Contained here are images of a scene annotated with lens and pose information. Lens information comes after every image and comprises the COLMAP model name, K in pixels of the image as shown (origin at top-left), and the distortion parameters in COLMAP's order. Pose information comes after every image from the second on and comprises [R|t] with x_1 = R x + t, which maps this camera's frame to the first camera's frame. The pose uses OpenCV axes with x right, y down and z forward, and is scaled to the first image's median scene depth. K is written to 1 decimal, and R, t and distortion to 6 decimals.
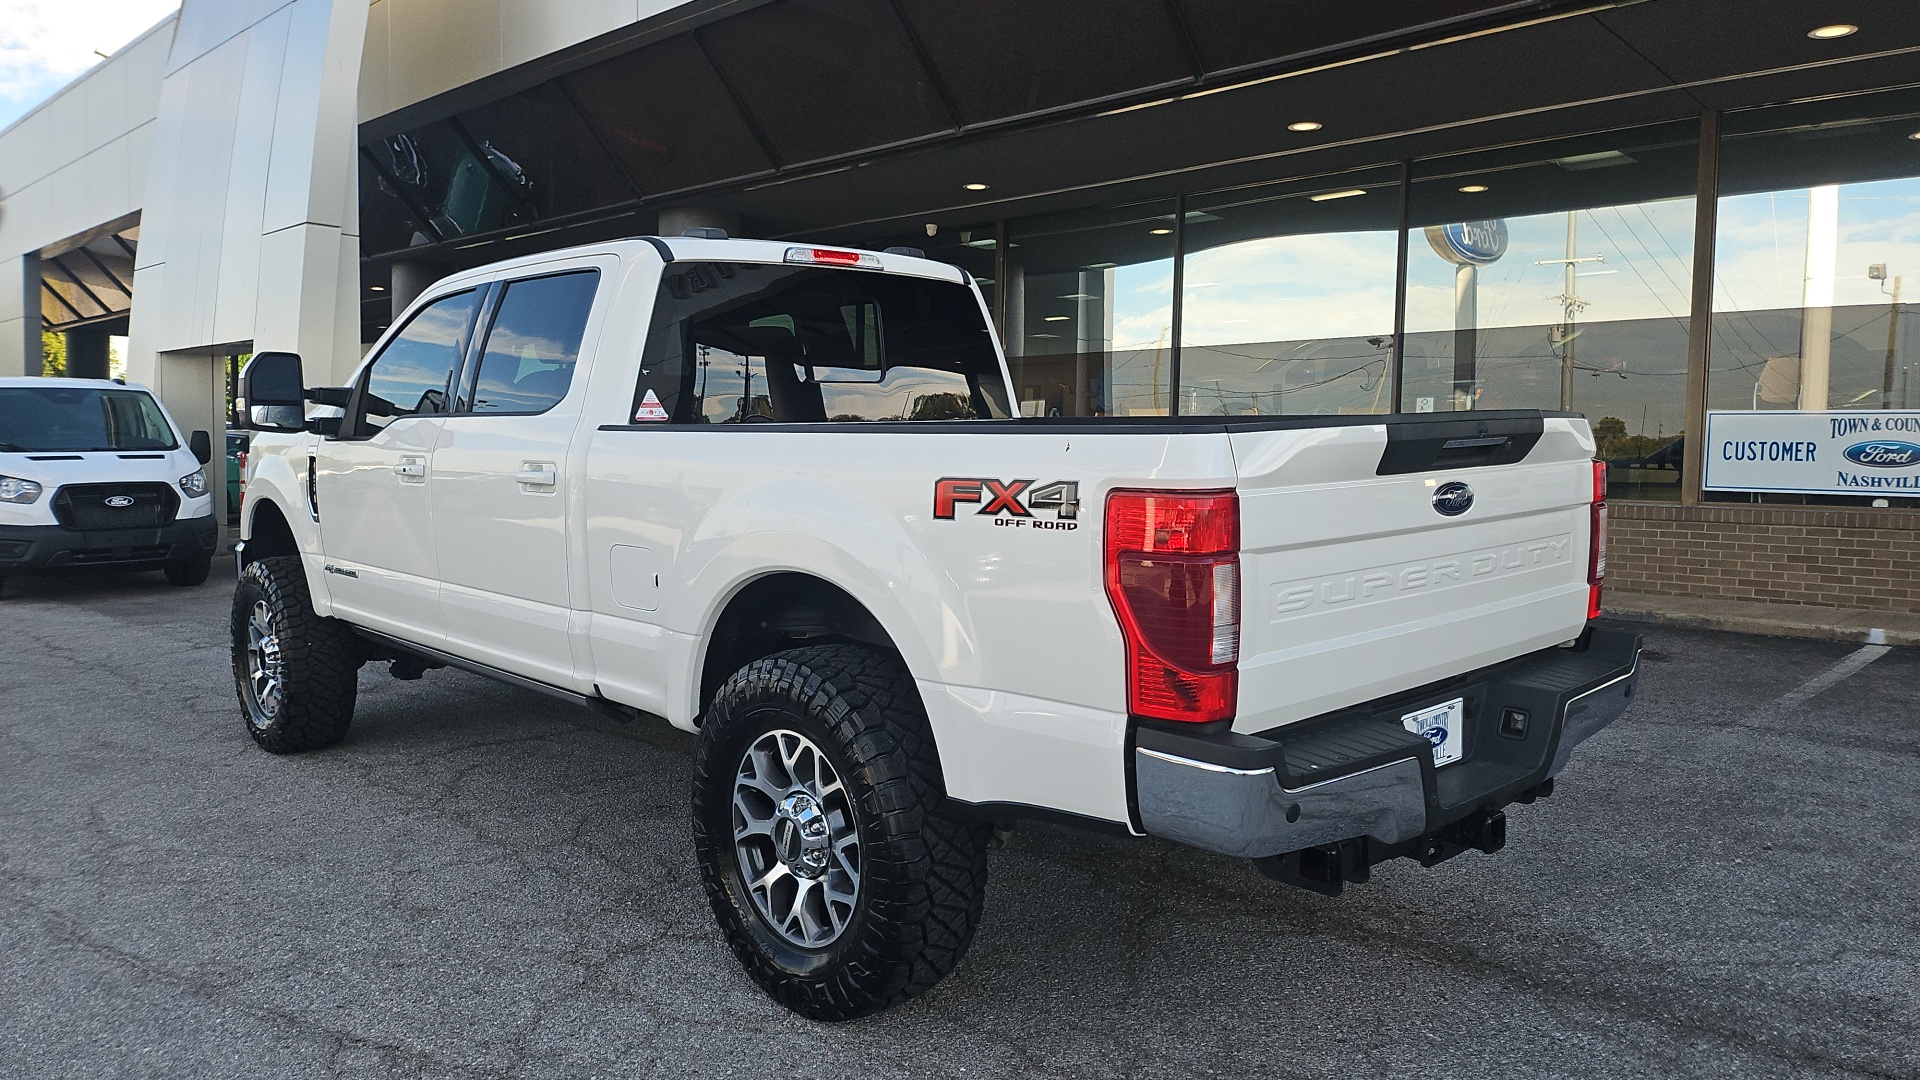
lens RADIAL K [[1347.1, 0, 950.1], [0, 1347.1, 549.4], [0, 0, 1]] dist [0.063795, -0.063765]
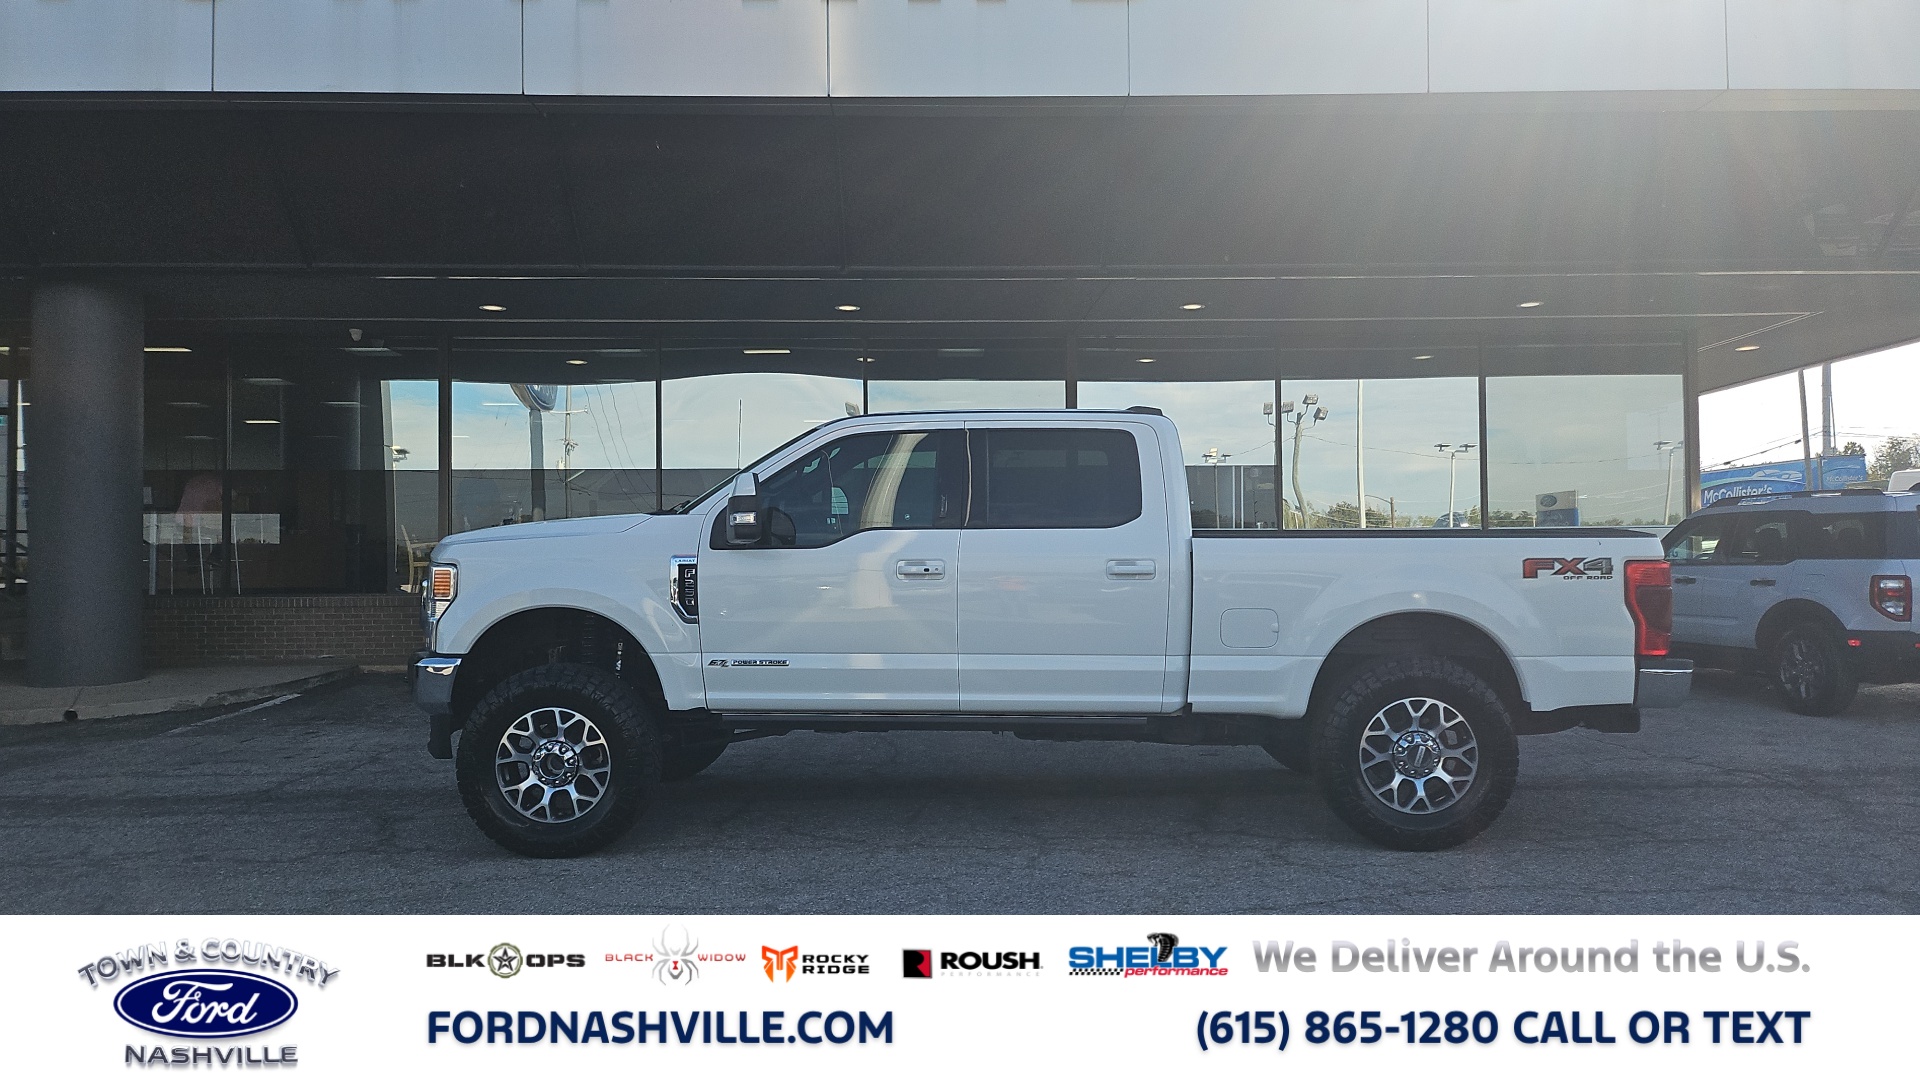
lens RADIAL K [[1322.1, 0, 998.3], [0, 1322.1, 544.3], [0, 0, 1]] dist [0.050546, -0.001502]
pose [[0.694503, -0.002194, 0.719486, -1.791962], [0.066565, 0.995902, -0.061216, -0.002193], [-0.716404, 0.090408, 0.691803, 0.122441]]
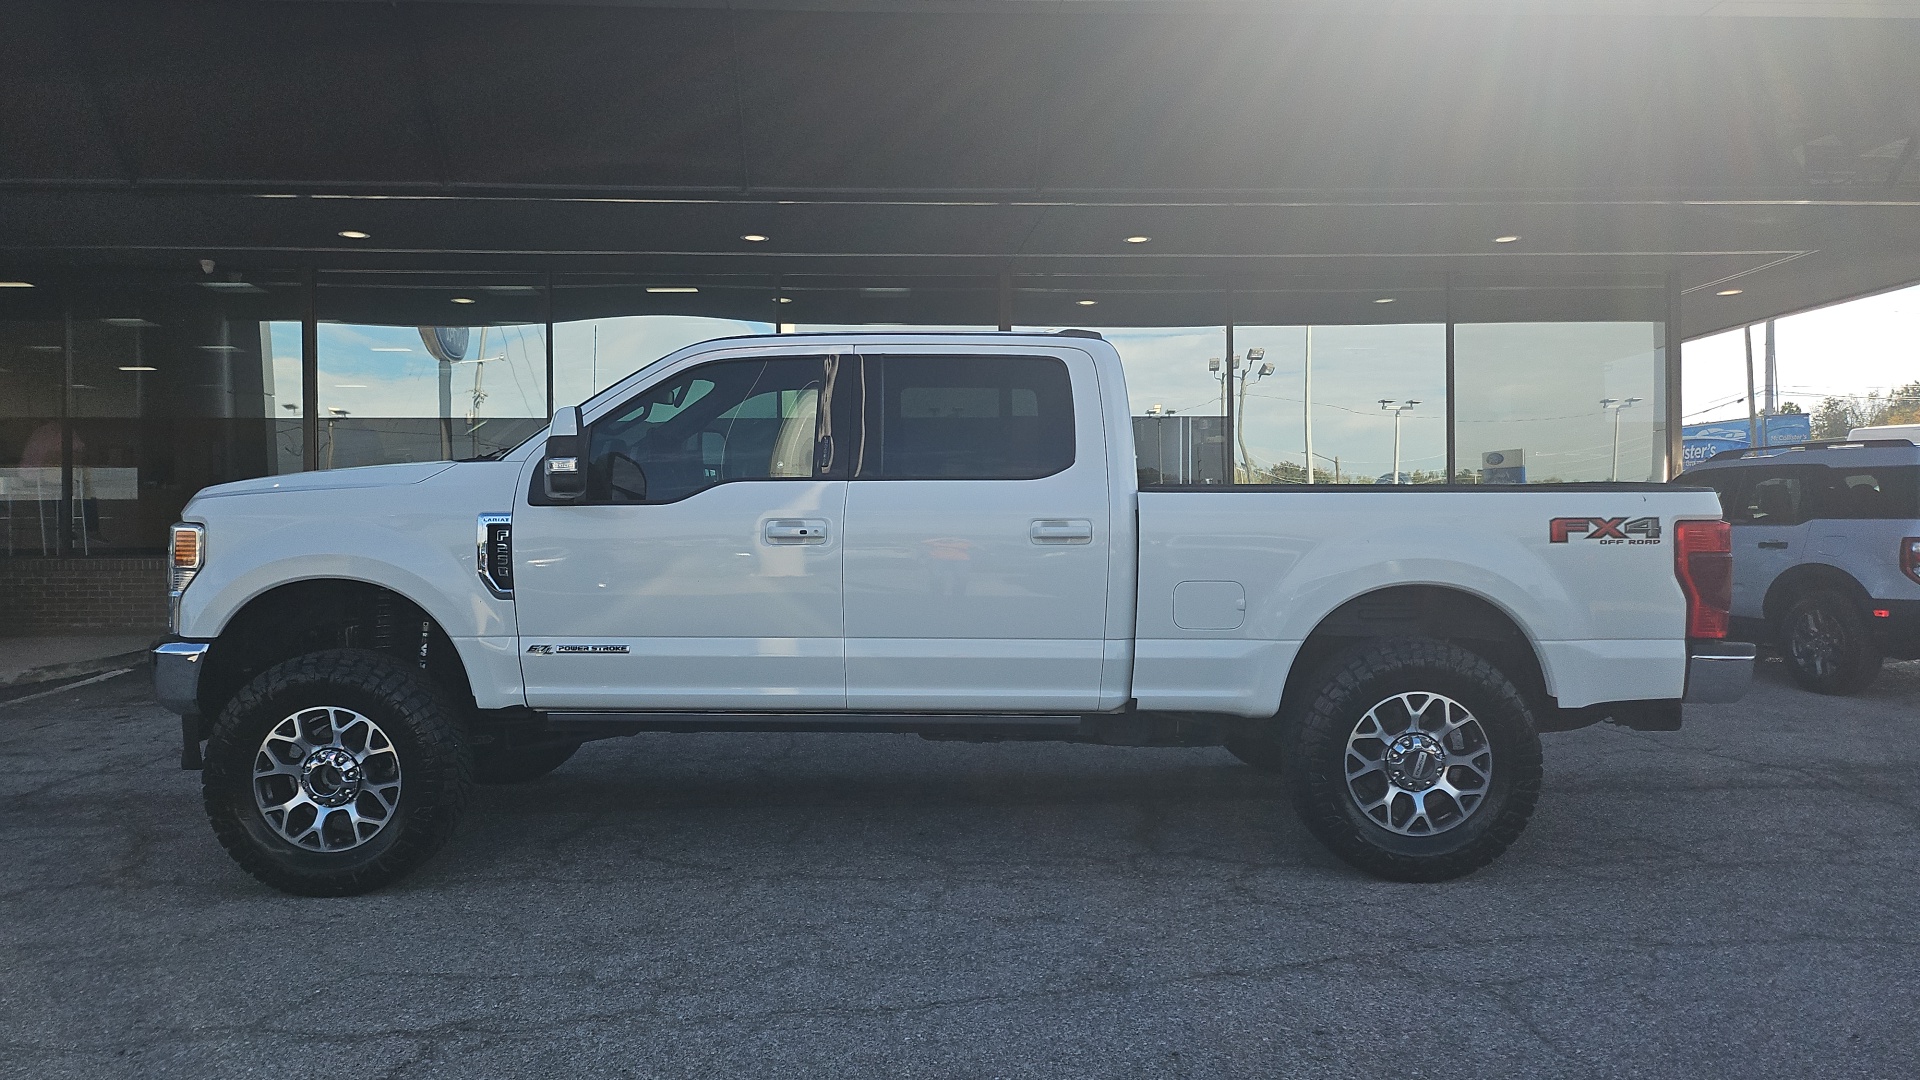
lens RADIAL K [[1362.7, 0, 966.6], [0, 1362.7, 539.4], [0, 0, 1]] dist [0.071720, -0.064923]
pose [[0.678329, -0.020768, 0.734464, -1.527495], [0.066381, 0.997245, -0.033109, -0.015810], [-0.731753, 0.071213, 0.677839, 0.315026]]
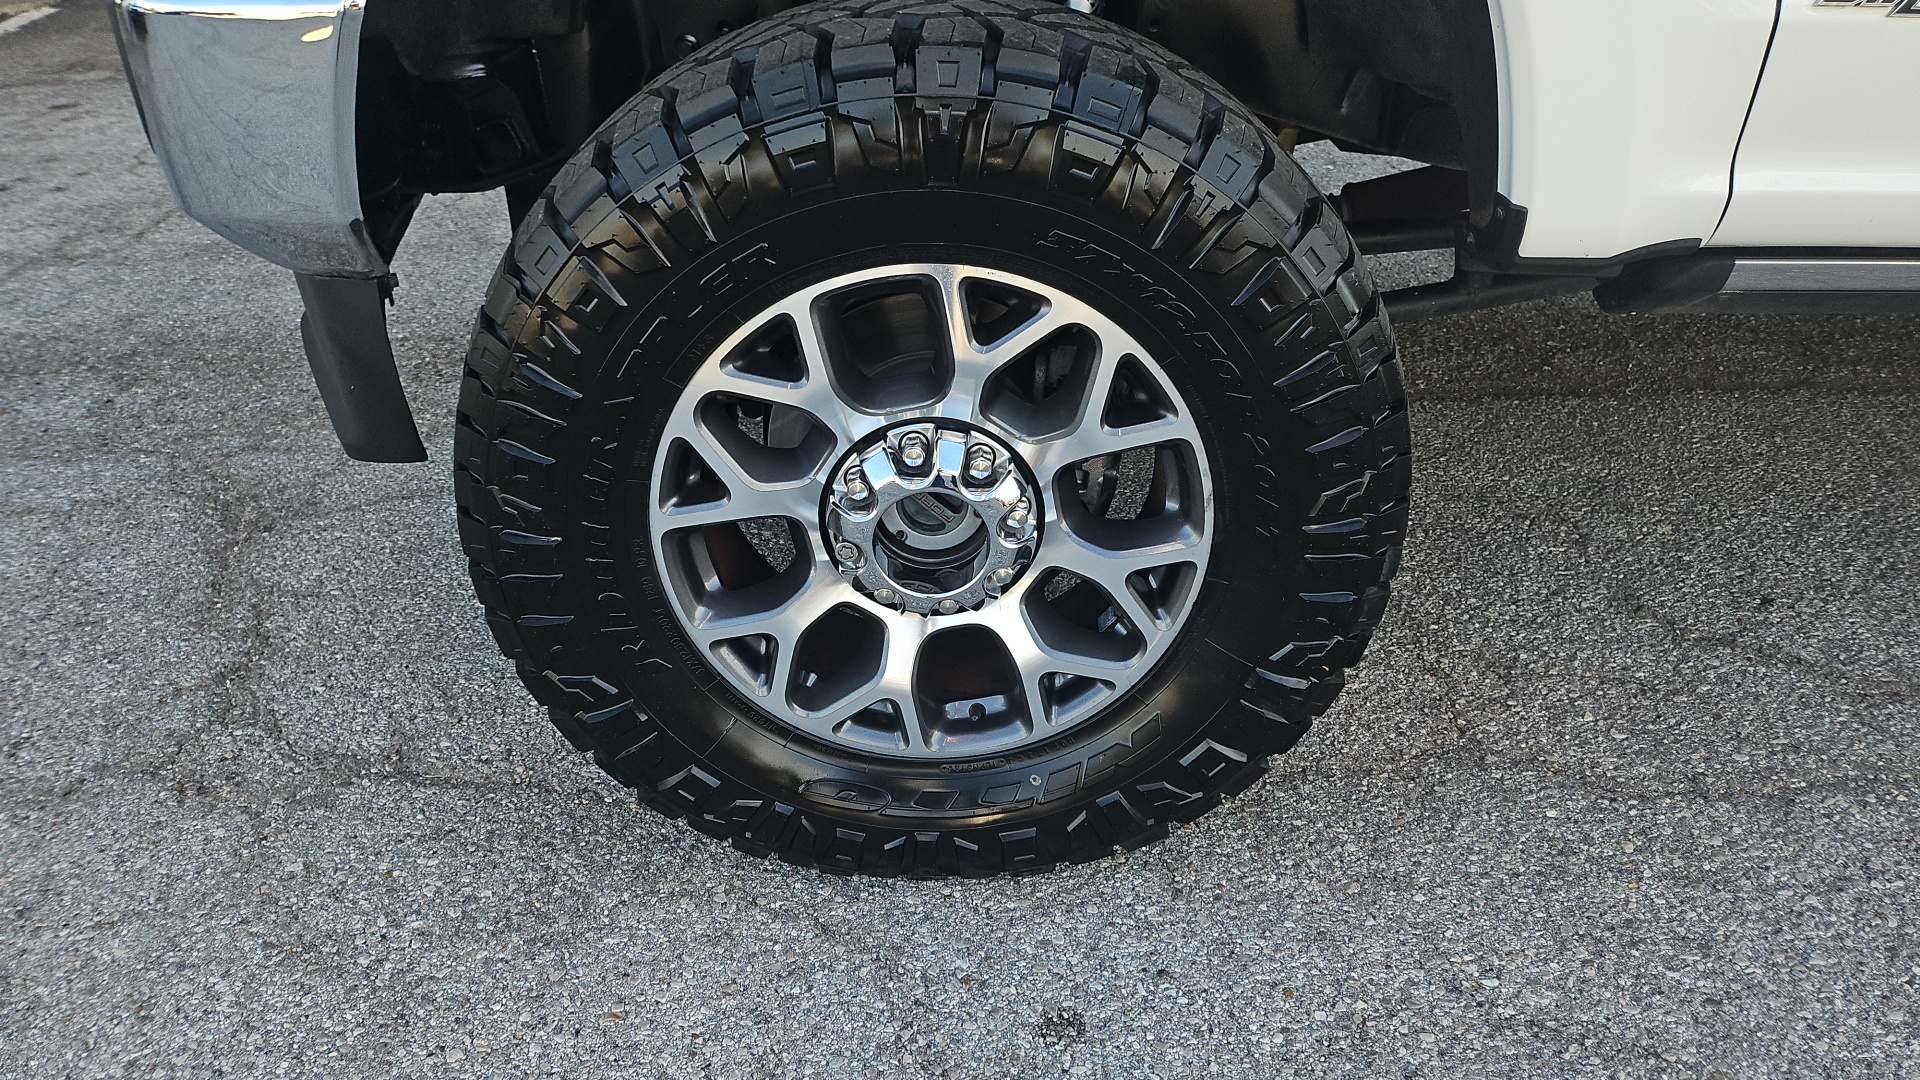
lens RADIAL K [[1347.1, 0, 950.1], [0, 1347.1, 549.4], [0, 0, 1]] dist [0.063795, -0.063765]
pose [[0.674010, -0.363831, 0.642913, -1.154557], [0.070114, 0.897883, 0.434615, -0.014701], [-0.735387, -0.247858, 0.630692, 1.586893]]
